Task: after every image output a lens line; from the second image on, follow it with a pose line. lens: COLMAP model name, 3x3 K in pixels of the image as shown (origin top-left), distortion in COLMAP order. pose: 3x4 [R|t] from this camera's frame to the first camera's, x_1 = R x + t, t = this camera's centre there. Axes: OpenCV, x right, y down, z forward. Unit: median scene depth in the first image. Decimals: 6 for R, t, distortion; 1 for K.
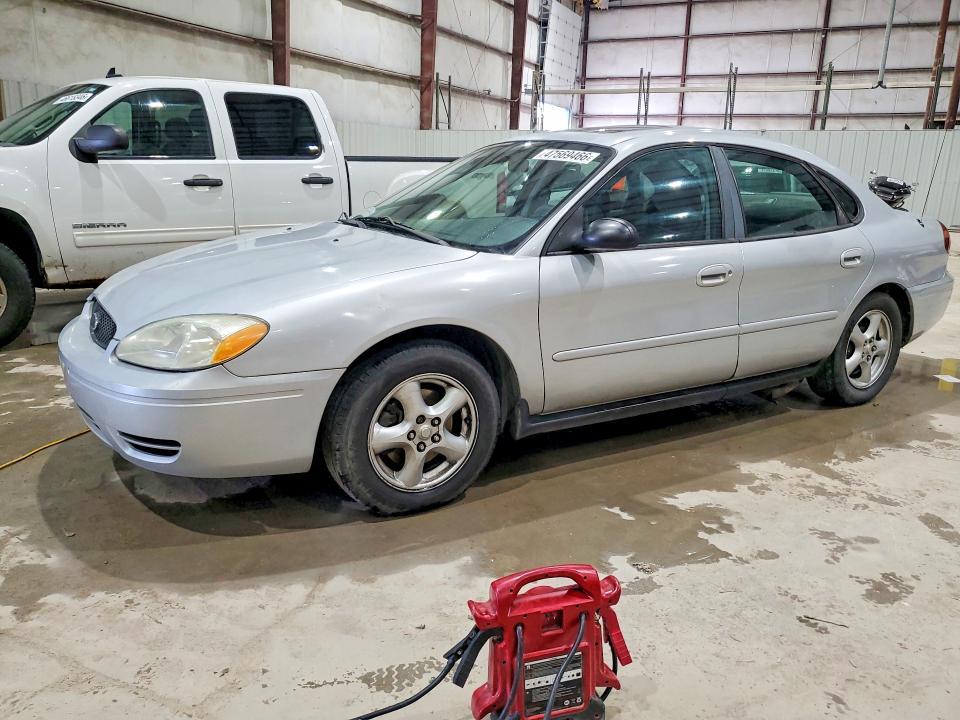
lens RADIAL K [[740.6, 0, 476.3], [0, 740.6, 359.2], [0, 0, 1]] dist [0.011456, 0.008883]
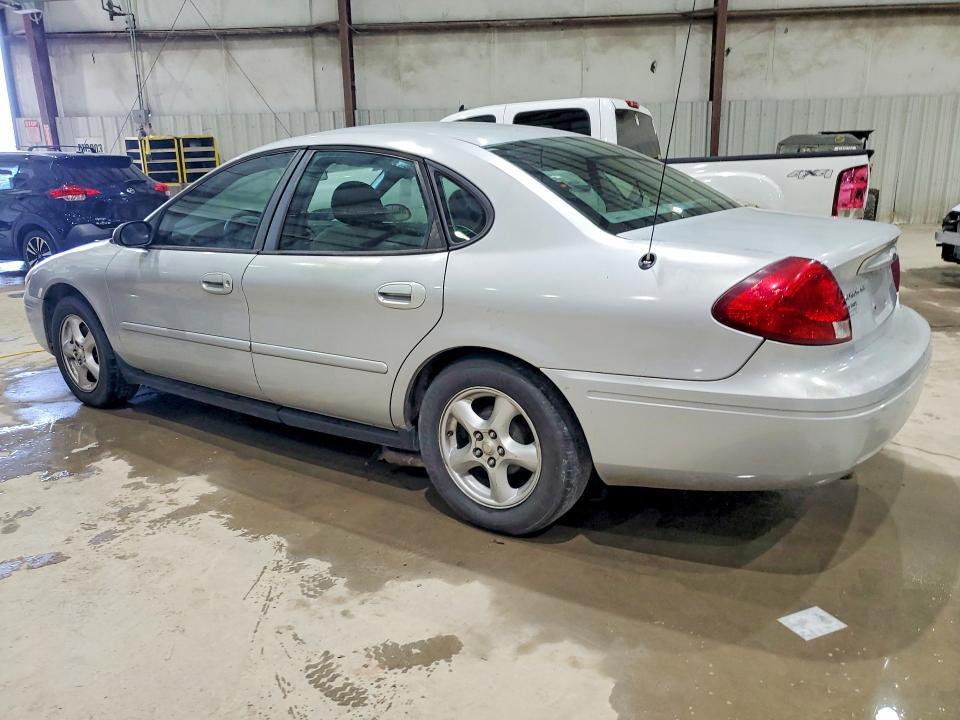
lens RADIAL K [[740.6, 0, 477.0], [0, 740.6, 361.8], [0, 0, 1]] dist [0.011456, 0.008883]
pose [[0.376793, 0.198625, -0.904752, 1.230785], [-0.202215, 0.970819, 0.128915, -0.185392], [0.903956, 0.134380, 0.405962, 0.835116]]
